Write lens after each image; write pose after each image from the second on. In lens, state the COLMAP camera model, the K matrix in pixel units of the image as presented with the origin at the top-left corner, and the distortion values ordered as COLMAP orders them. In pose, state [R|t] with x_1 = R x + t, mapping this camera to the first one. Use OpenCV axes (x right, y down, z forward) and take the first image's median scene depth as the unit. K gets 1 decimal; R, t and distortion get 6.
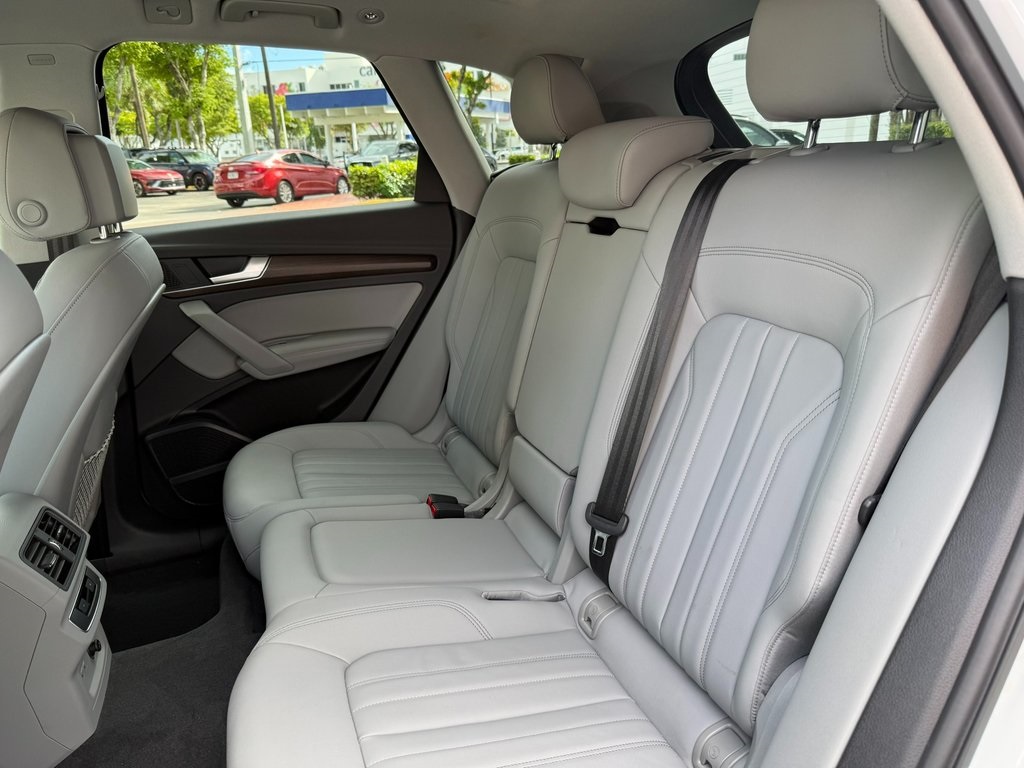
lens RADIAL K [[721.4, 0, 519.0], [0, 721.4, 381.5], [0, 0, 1]] dist [0.047818, -0.095855]
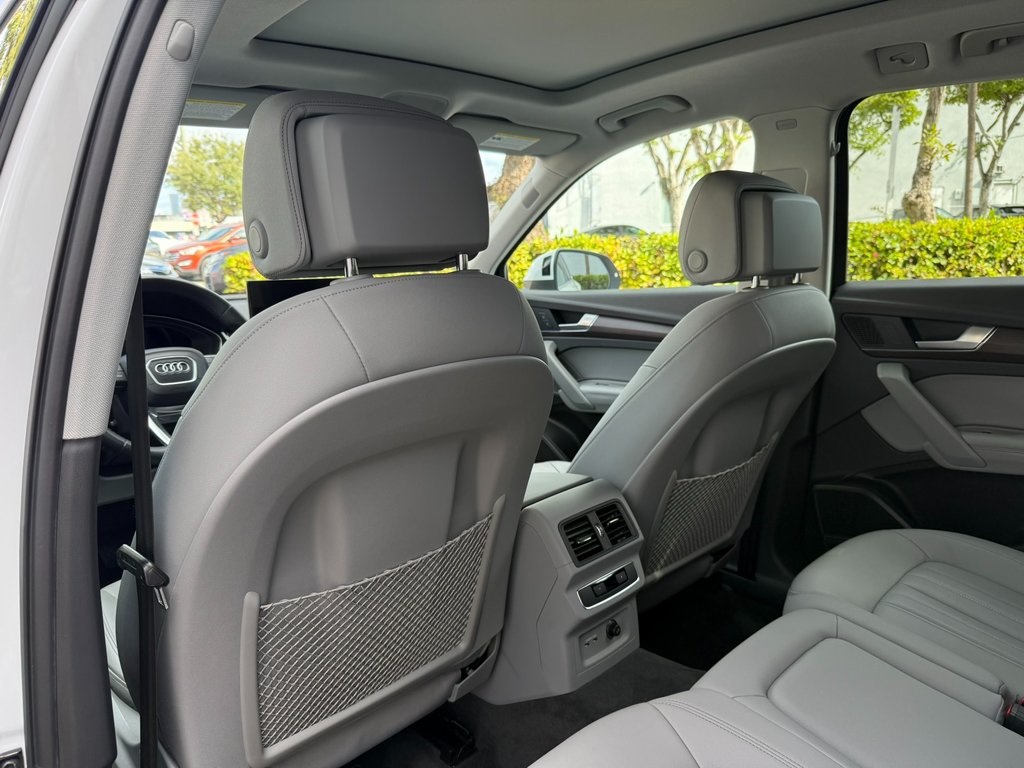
lens RADIAL K [[717.2, 0, 512.0], [0, 717.2, 384.0], [0, 0, 1]] dist [0.044994, -0.063573]
pose [[0.393094, 0.206012, -0.896123, 0.225677], [-0.255709, 0.960627, 0.108672, -0.070783], [0.883227, 0.186428, 0.430296, 0.206272]]
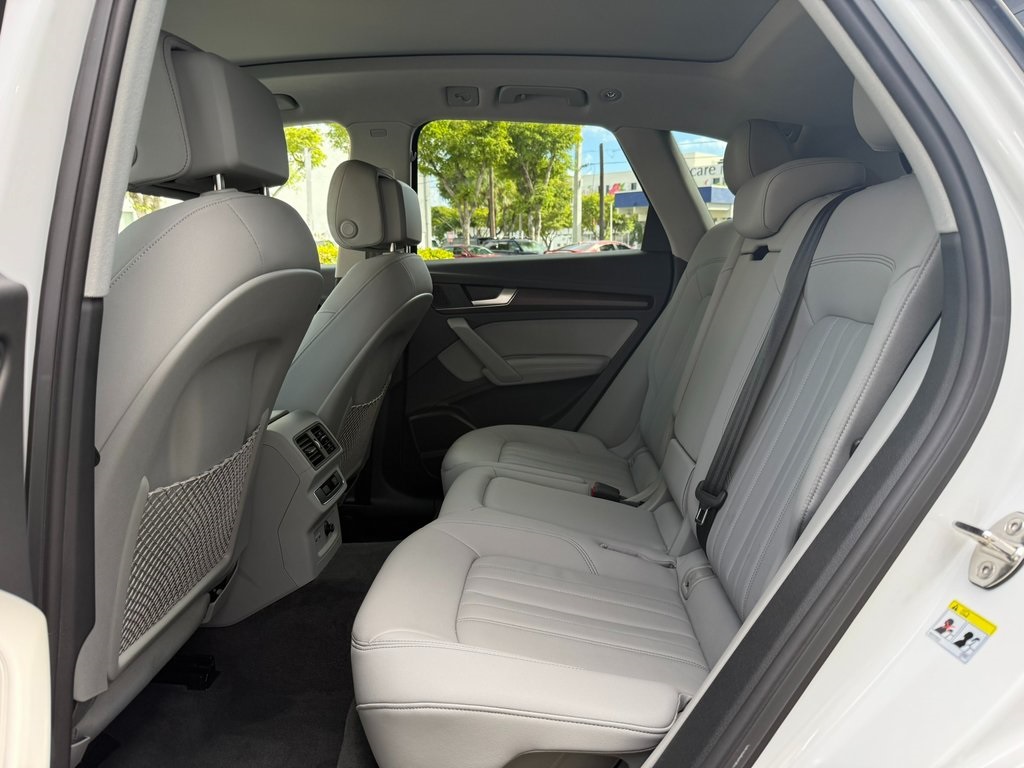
lens RADIAL K [[717.2, 0, 512.0], [0, 717.2, 384.0], [0, 0, 1]] dist [0.044994, -0.063573]
pose [[0.909485, 0.108954, -0.401205, 0.191401], [-0.155286, 0.984229, -0.084730, 0.115379], [0.385646, 0.139362, 0.912061, -0.127249]]
